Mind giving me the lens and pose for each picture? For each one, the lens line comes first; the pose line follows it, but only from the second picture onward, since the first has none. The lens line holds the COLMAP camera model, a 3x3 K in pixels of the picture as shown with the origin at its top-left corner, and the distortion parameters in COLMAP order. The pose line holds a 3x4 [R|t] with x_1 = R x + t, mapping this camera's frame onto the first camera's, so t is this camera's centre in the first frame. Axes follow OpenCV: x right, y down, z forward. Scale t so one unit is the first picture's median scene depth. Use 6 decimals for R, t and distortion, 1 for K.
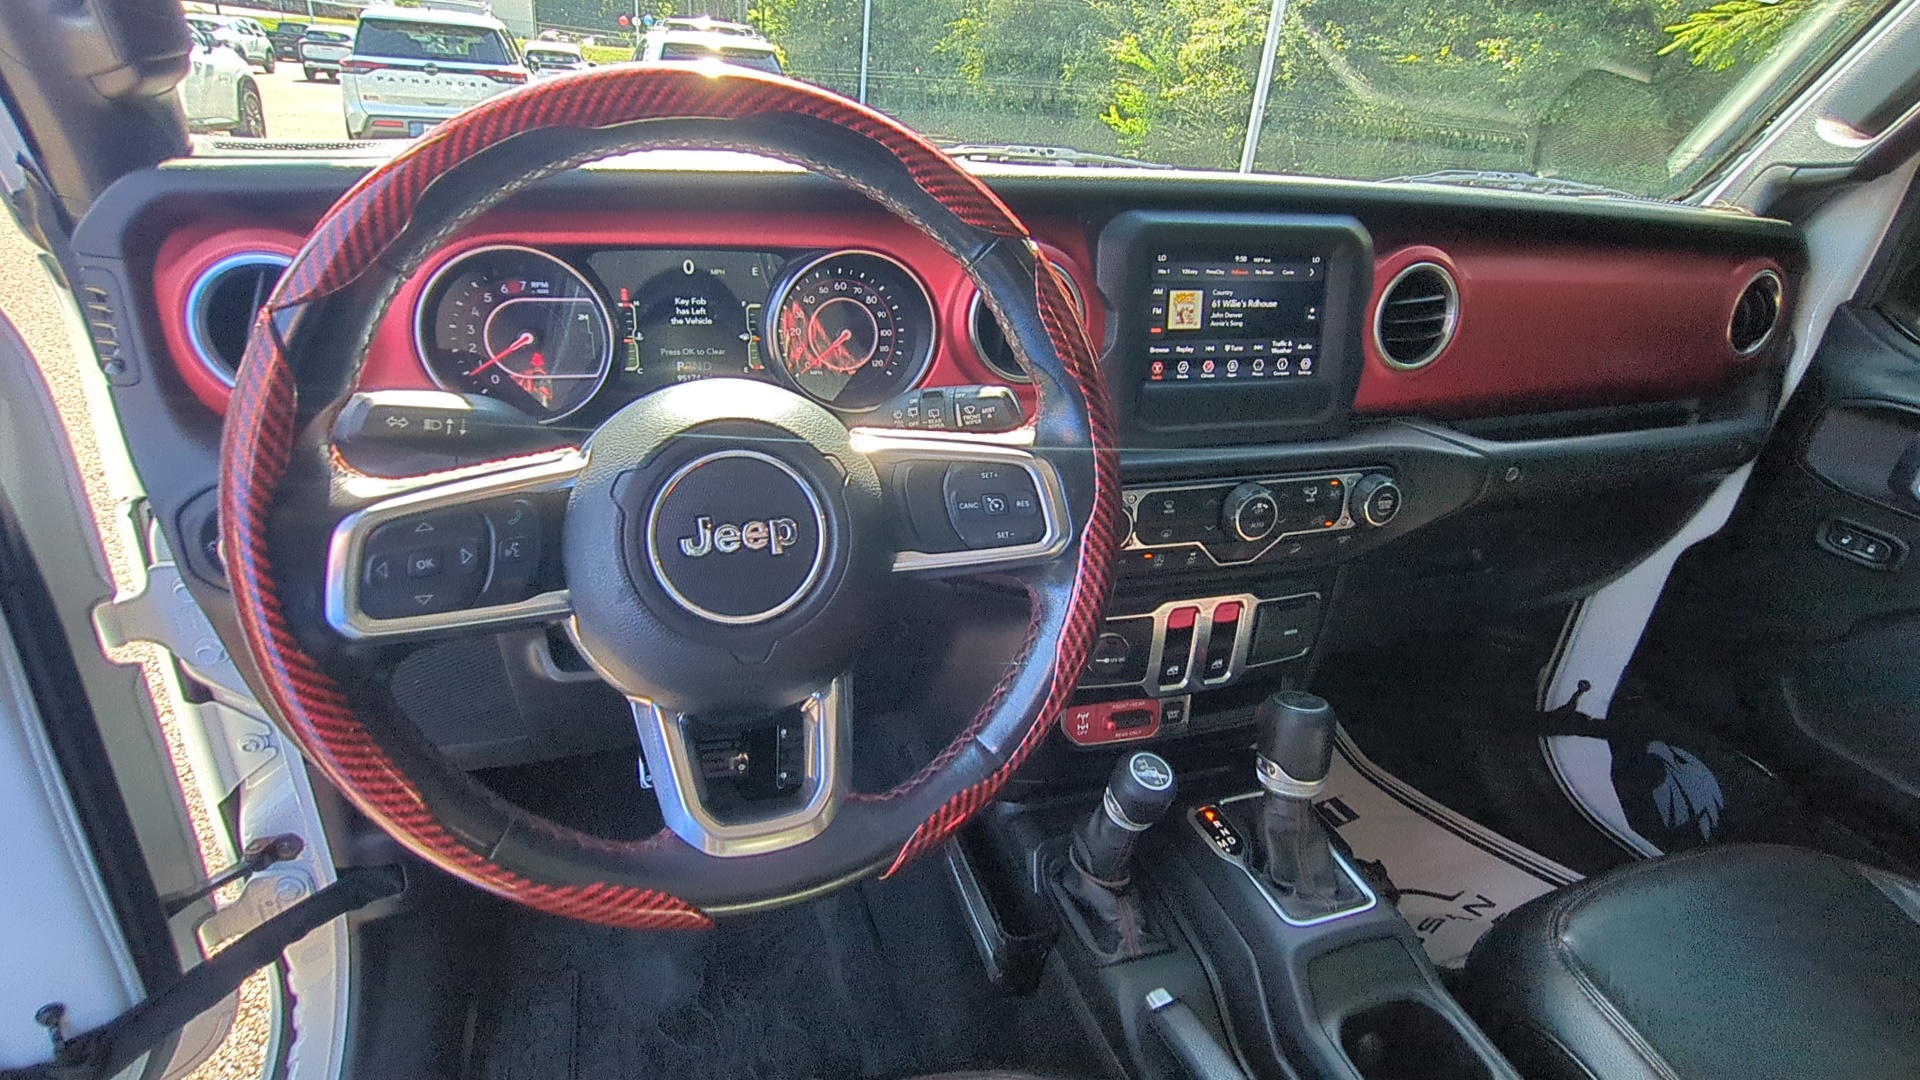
lens RADIAL K [[952.1, 0, 960.0], [0, 952.1, 540.0], [0, 0, 1]] dist [0.003638, 0.000194]
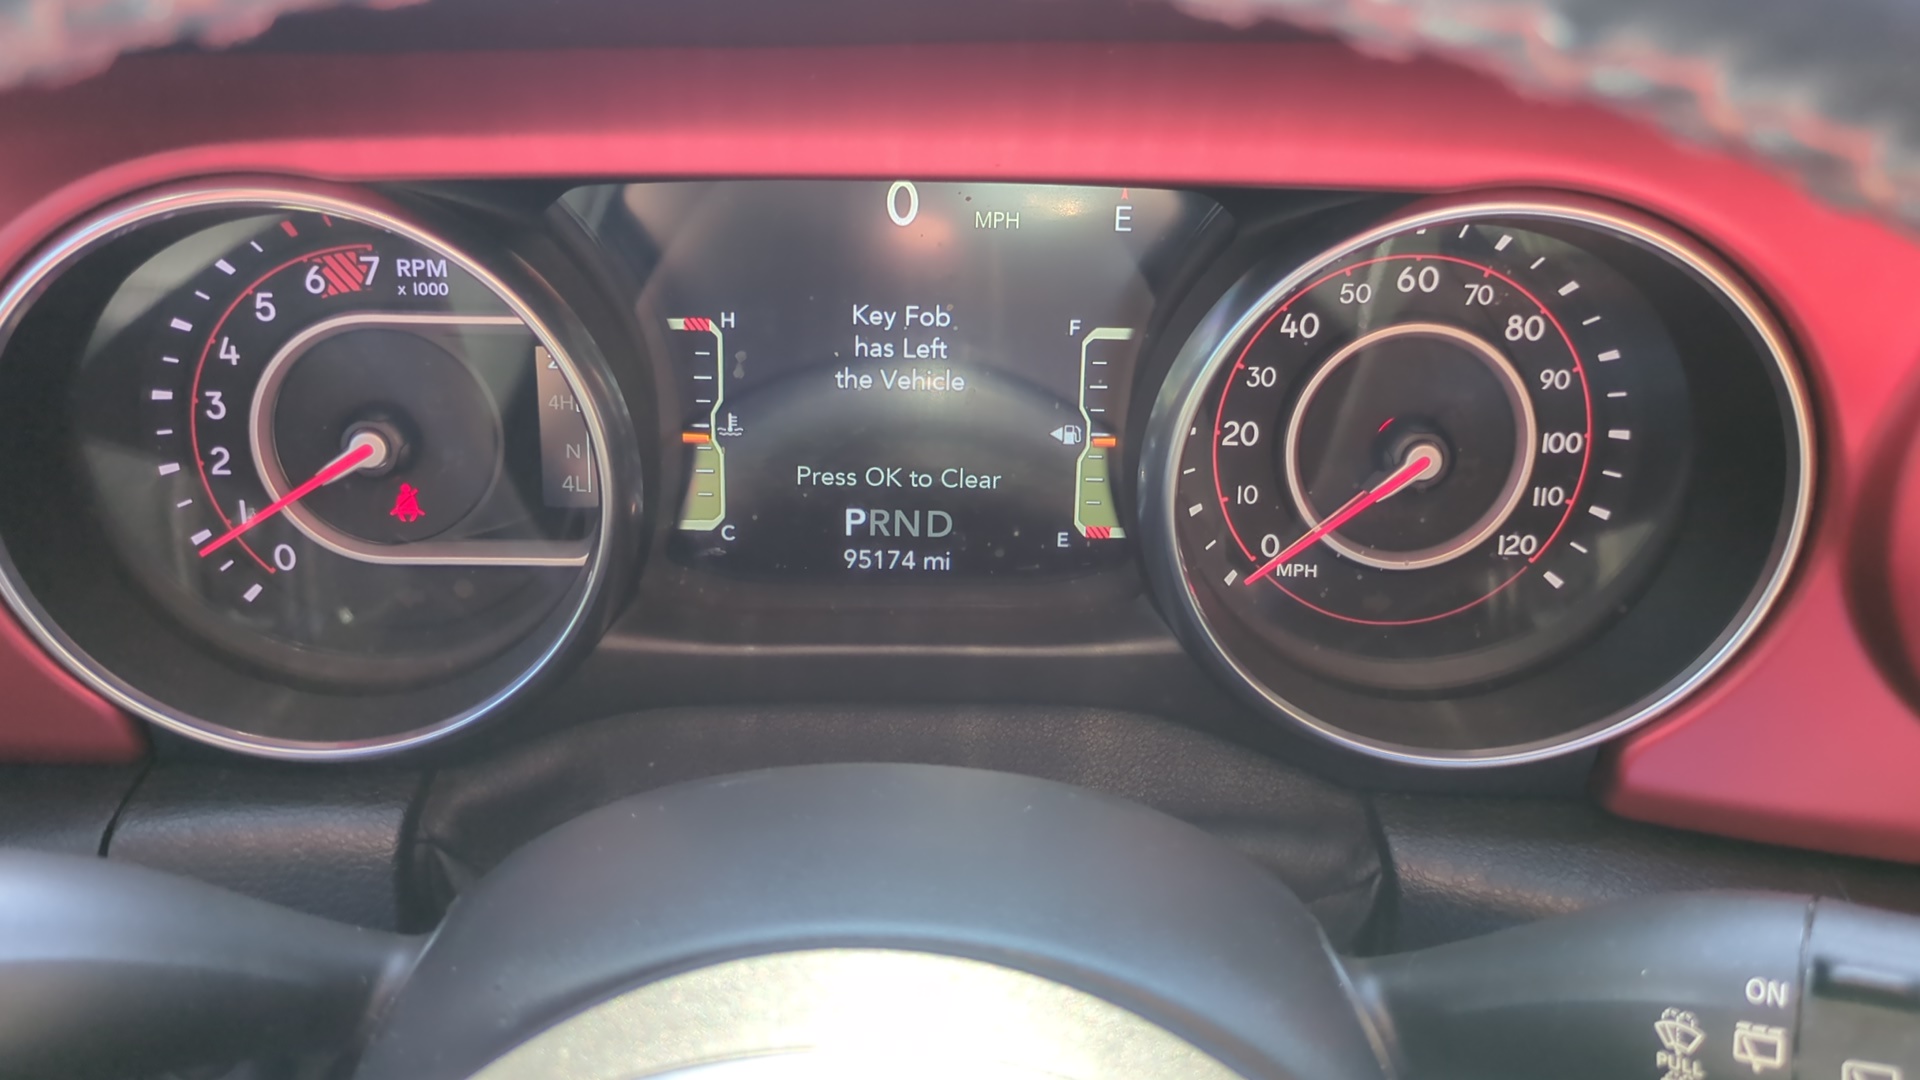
lens RADIAL K [[1649.4, 0, 953.9], [0, 1649.4, 532.8], [0, 0, 1]] dist [0.066449, -0.091081]
pose [[0.950255, 0.109539, -0.291577, -0.099945], [-0.088738, 0.992534, 0.083673, -0.210634], [0.298565, -0.053637, 0.952881, 0.467796]]
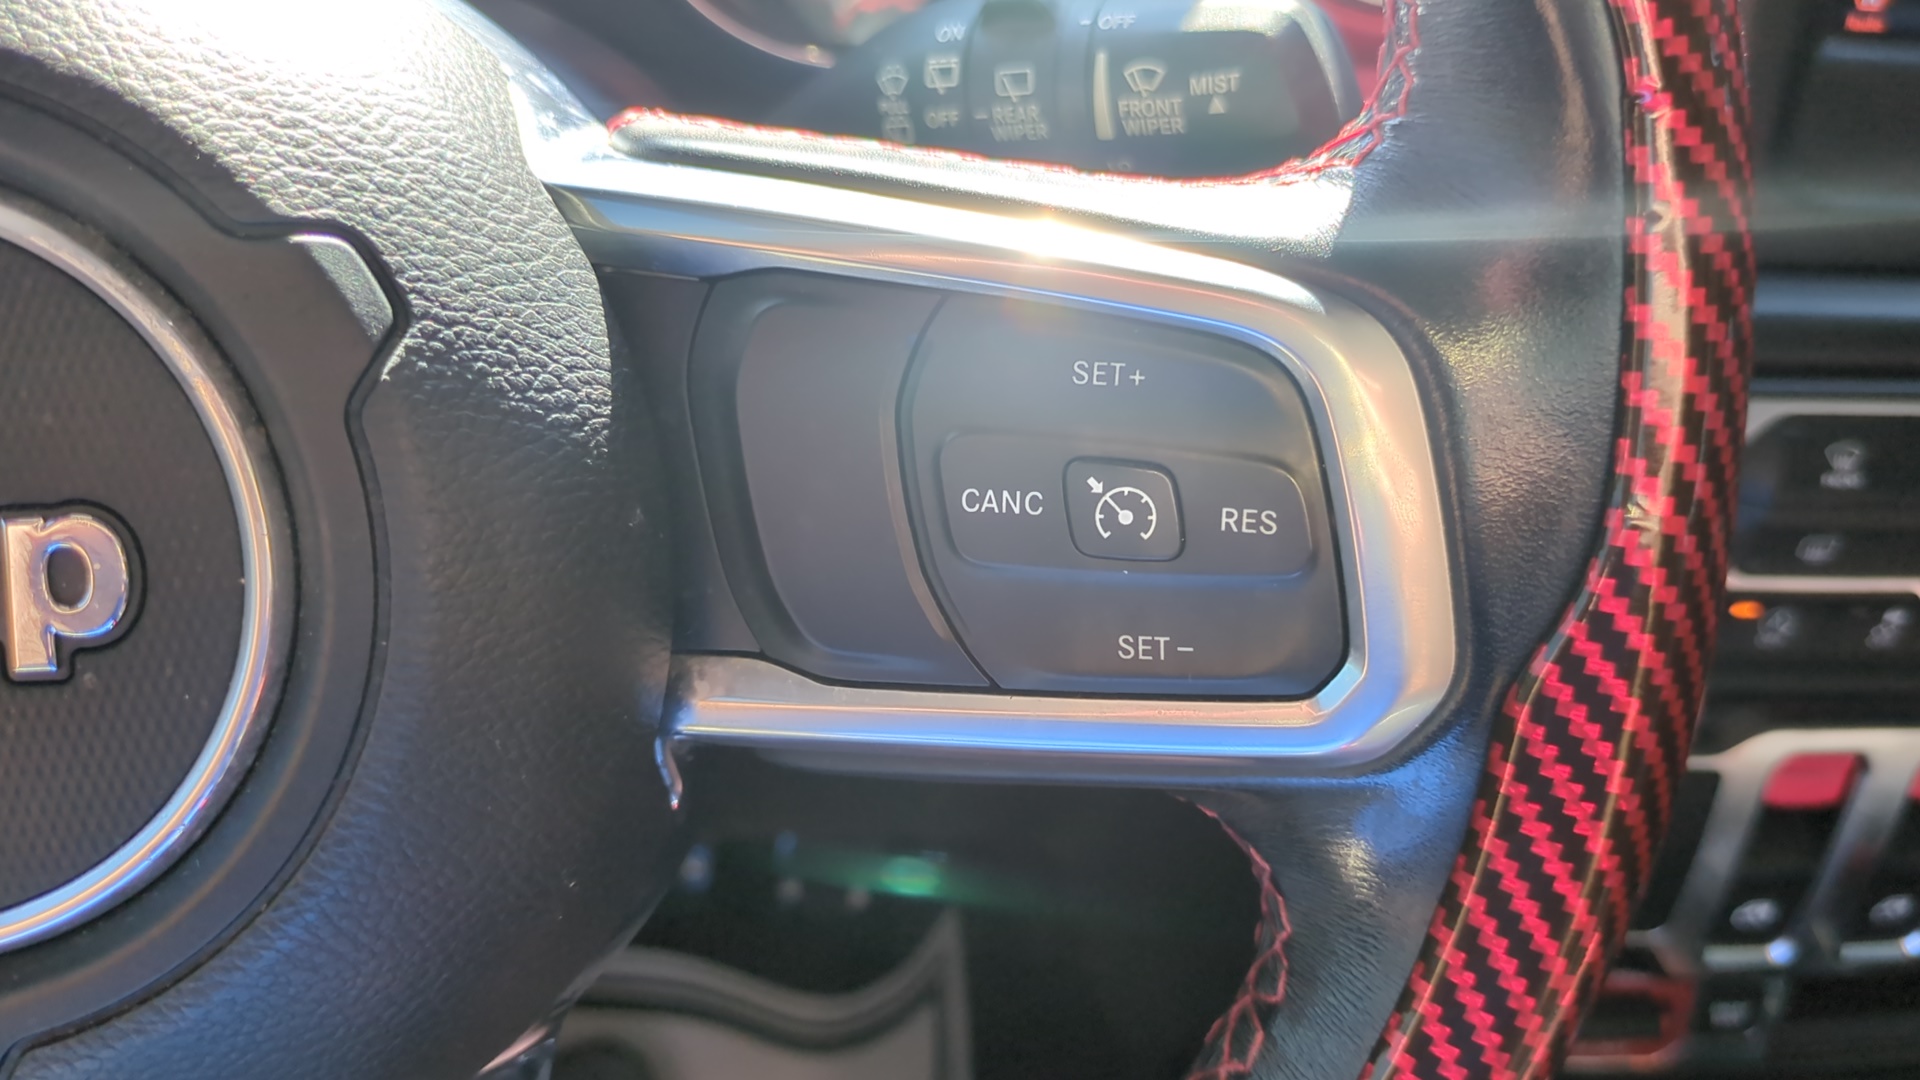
lens RADIAL K [[1649.9, 0, 960.0], [0, 1649.9, 540.0], [0, 0, 1]] dist [0.005162, -0.085399]
pose [[0.972235, 0.120389, -0.200665, 0.052374], [-0.094503, 0.986470, 0.133964, -0.052309], [0.214078, -0.111281, 0.970457, 0.418104]]
